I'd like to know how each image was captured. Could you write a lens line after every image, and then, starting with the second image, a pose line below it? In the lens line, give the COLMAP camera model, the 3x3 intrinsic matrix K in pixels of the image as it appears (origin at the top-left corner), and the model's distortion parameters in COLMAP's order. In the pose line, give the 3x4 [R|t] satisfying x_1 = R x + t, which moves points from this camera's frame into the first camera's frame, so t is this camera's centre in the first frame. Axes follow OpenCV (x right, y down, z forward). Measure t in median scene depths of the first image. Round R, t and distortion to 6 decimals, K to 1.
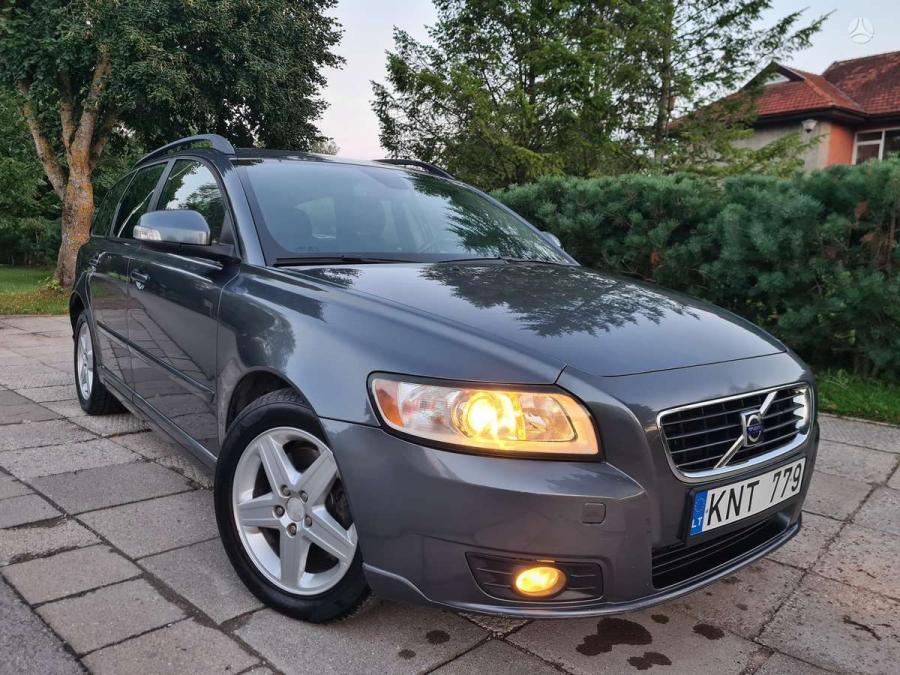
lens RADIAL K [[676.1, 0, 456.9], [0, 676.1, 335.7], [0, 0, 1]] dist [0.067223, -0.058024]
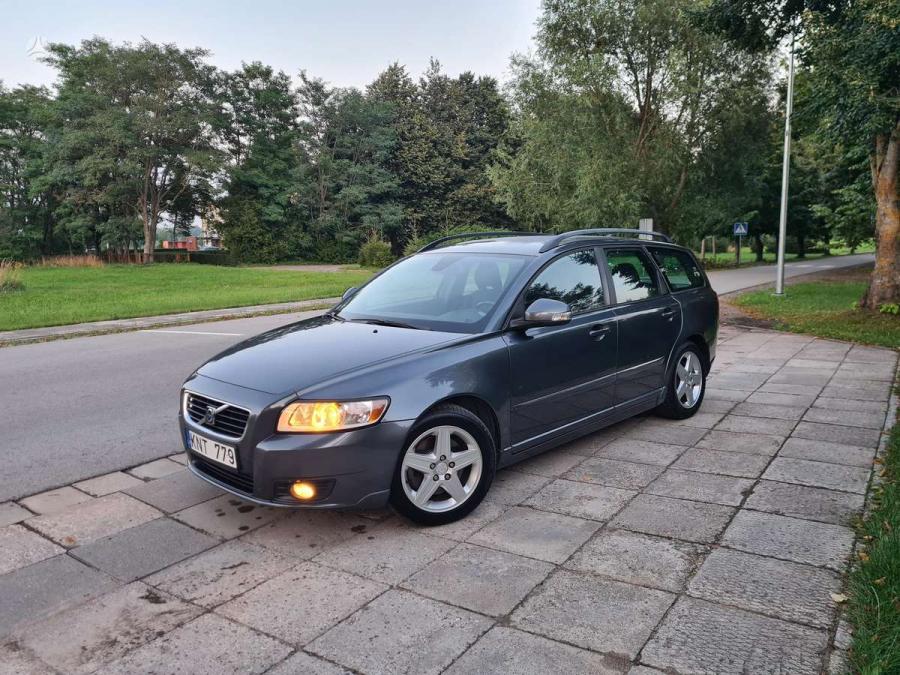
lens RADIAL K [[680.0, 0, 456.8], [0, 680.0, 345.5], [0, 0, 1]] dist [0.059907, -0.061129]
pose [[0.159954, 0.113839, -0.980538, 0.838168], [-0.108682, 0.989320, 0.097129, -0.117012], [0.981123, 0.091031, 0.170618, 0.482318]]
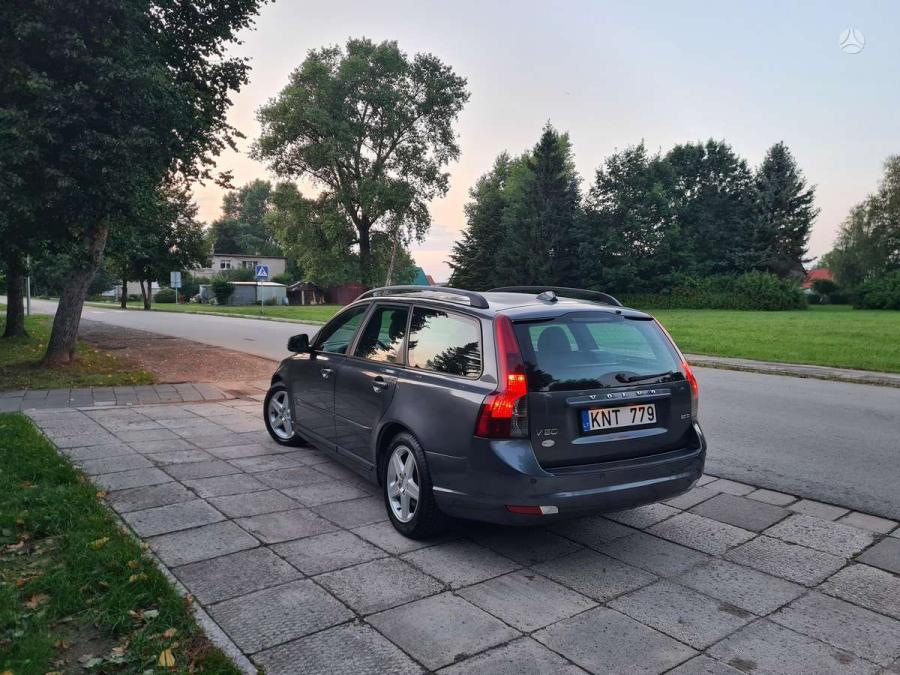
lens RADIAL K [[674.4, 0, 452.8], [0, 674.4, 340.1], [0, 0, 1]] dist [0.068993, -0.055514]
pose [[-0.989194, -0.045769, 0.139285, -0.345766], [-0.016230, 0.978369, 0.206229, -0.344480], [-0.145711, 0.201740, -0.968540, 1.811299]]
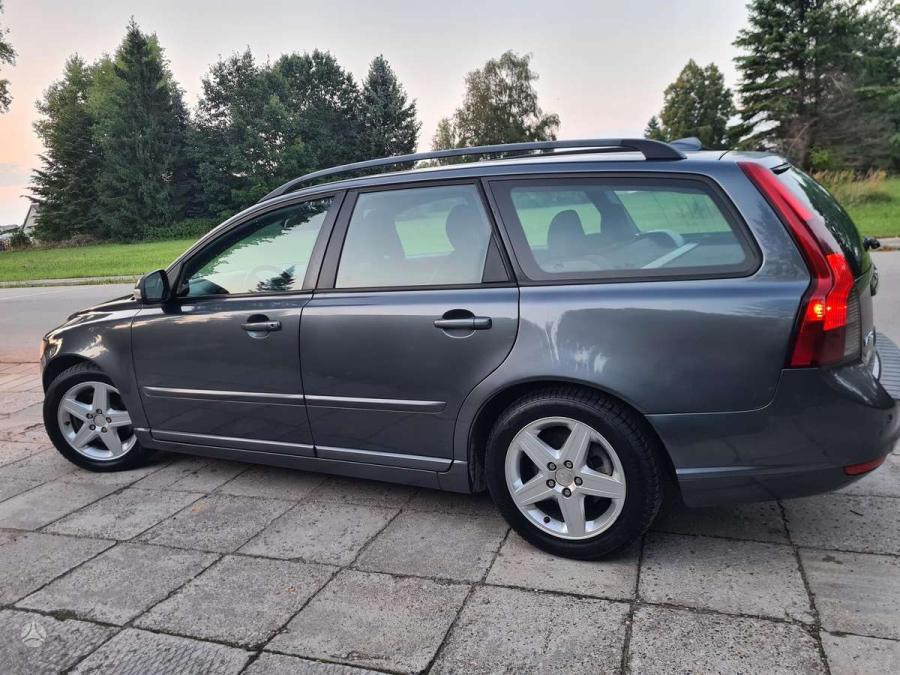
lens RADIAL K [[674.4, 0, 452.8], [0, 674.4, 340.1], [0, 0, 1]] dist [0.068993, -0.055514]
pose [[-0.912830, 0.128974, -0.387437, 0.078358], [0.003709, 0.951389, 0.307970, -0.246485], [0.408323, 0.279687, -0.868935, 1.414838]]
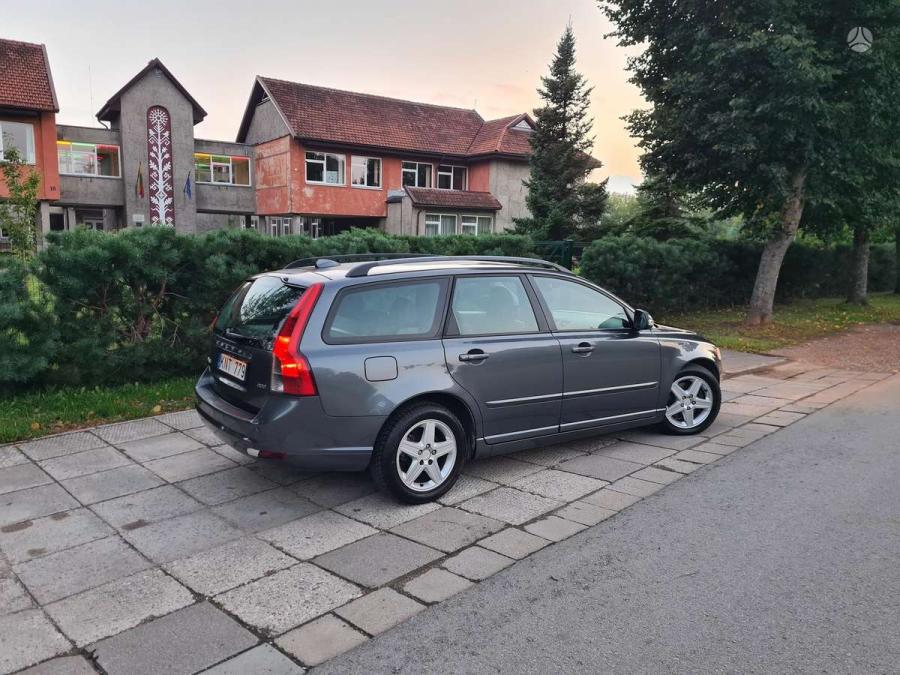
lens RADIAL K [[676.1, 0, 456.9], [0, 676.1, 335.7], [0, 0, 1]] dist [0.067223, -0.058024]
pose [[0.031217, -0.158613, 0.986847, -1.286520], [0.116466, 0.981180, 0.154018, -0.249656], [-0.992704, 0.110126, 0.049102, 0.734527]]
